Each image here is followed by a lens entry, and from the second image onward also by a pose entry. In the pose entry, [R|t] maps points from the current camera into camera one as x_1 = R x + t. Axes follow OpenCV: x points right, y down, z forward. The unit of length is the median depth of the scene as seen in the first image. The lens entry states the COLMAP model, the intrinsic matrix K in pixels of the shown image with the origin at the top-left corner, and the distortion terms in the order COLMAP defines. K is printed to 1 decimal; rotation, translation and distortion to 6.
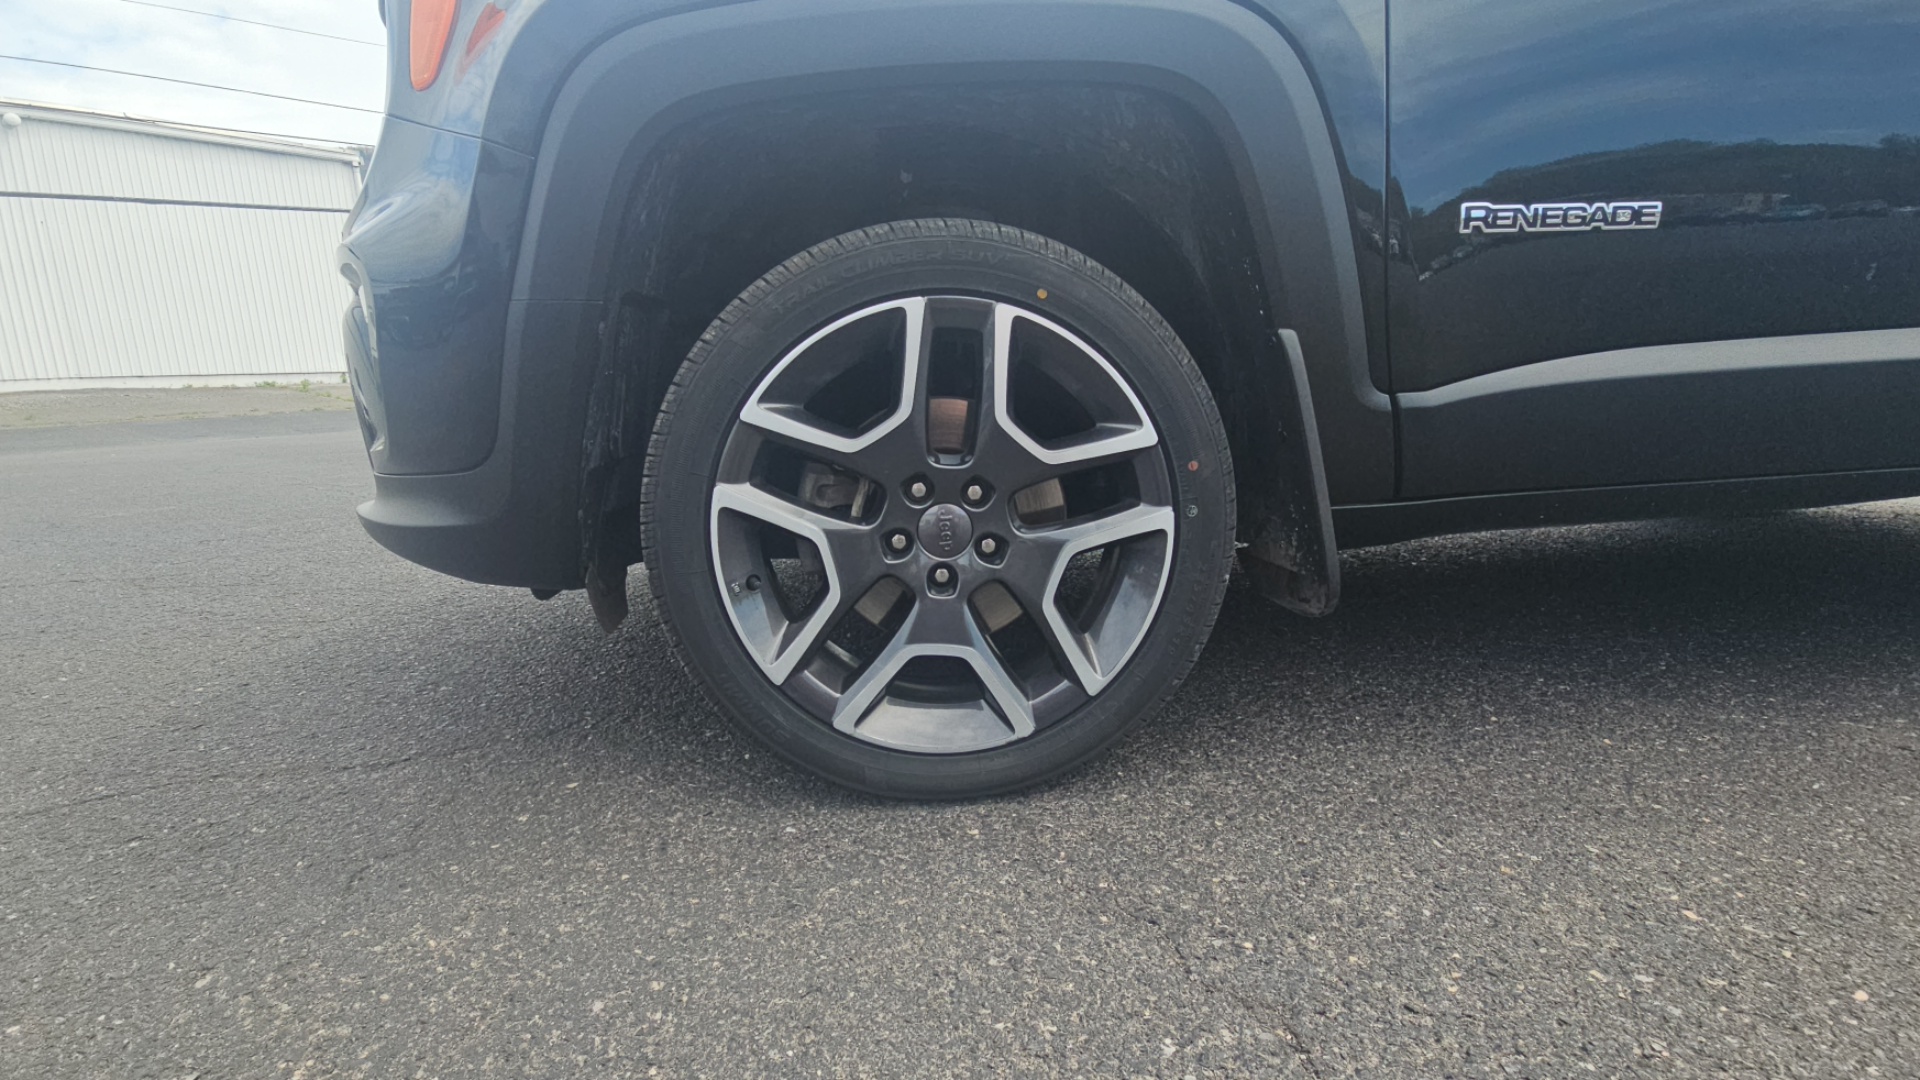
lens RADIAL K [[860.3, 0, 956.7], [0, 860.3, 534.3], [0, 0, 1]] dist [0.013714, -0.009209]
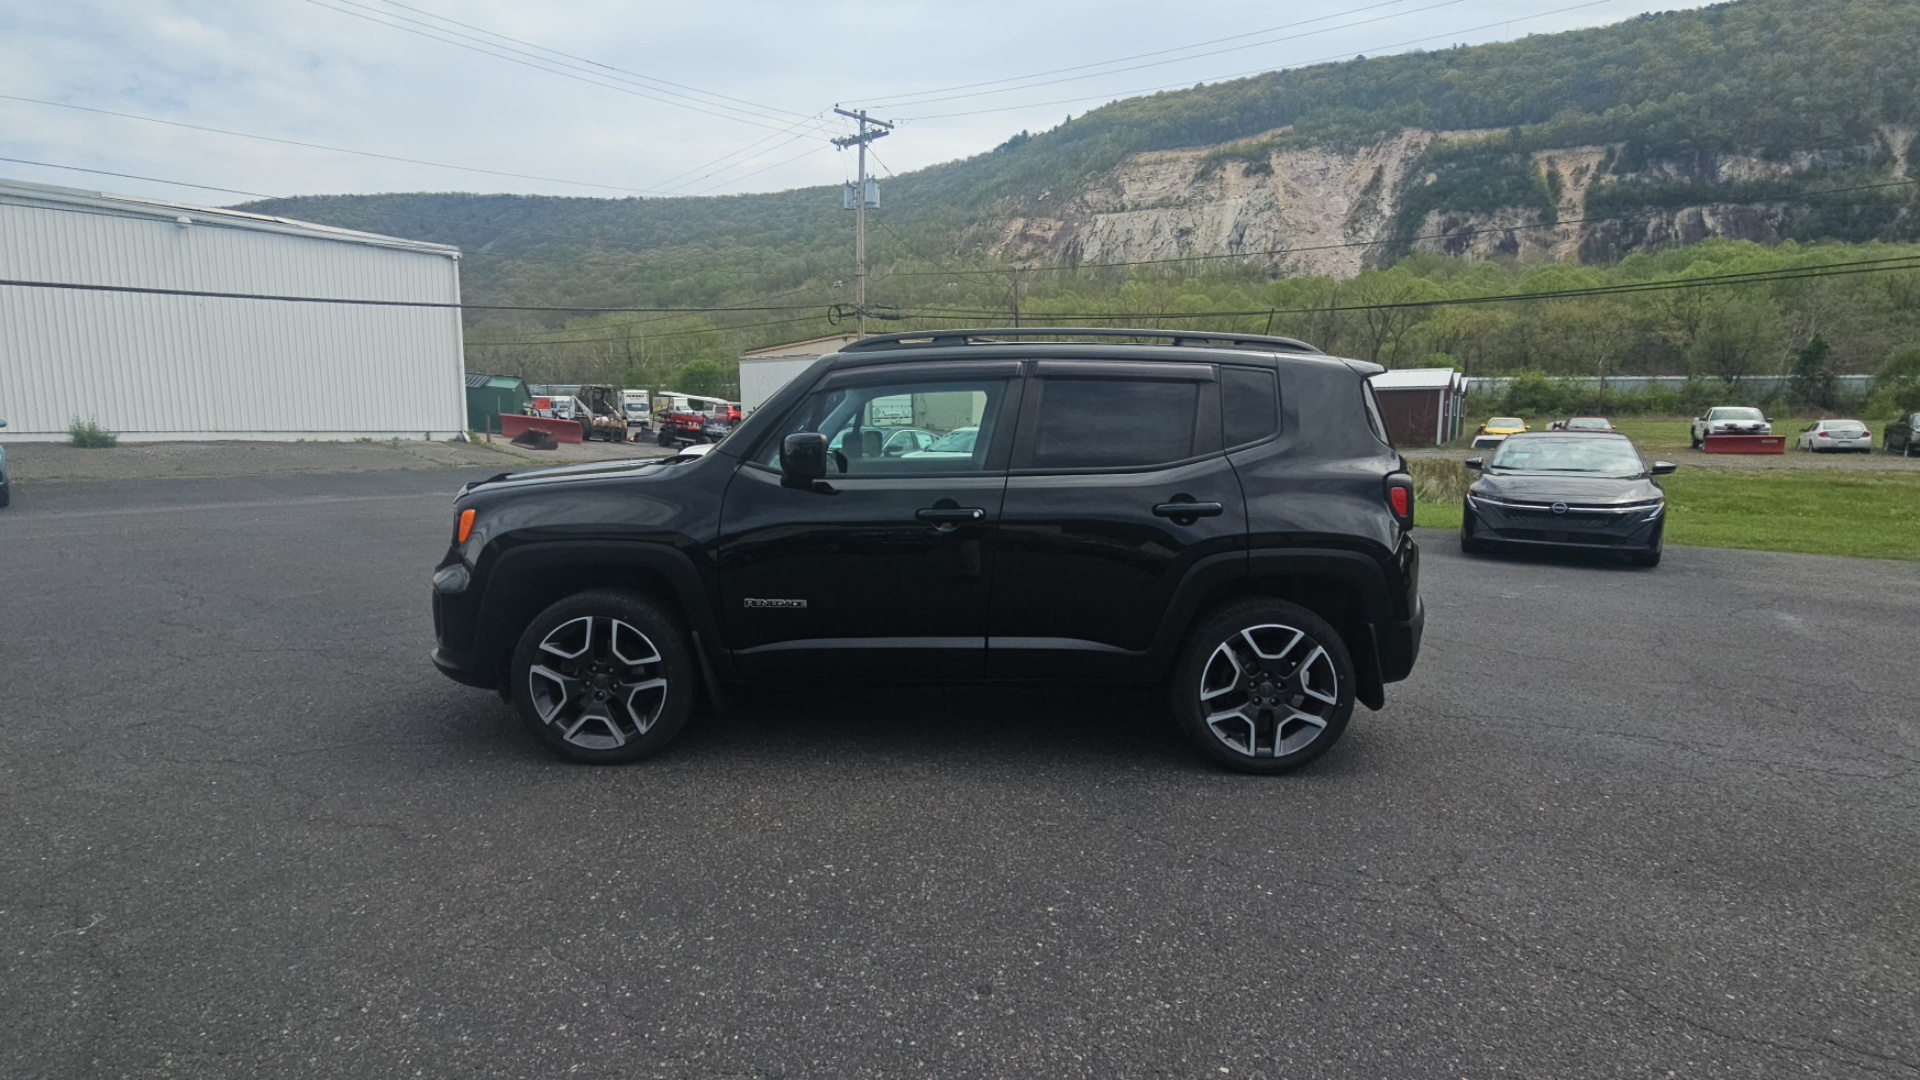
lens RADIAL K [[860.3, 0, 956.7], [0, 860.3, 534.3], [0, 0, 1]] dist [0.013714, -0.009209]
pose [[0.996770, 0.056539, -0.057037, 1.485791], [-0.059938, 0.996412, -0.059748, -0.445885], [0.053454, 0.062974, 0.996583, -2.243463]]
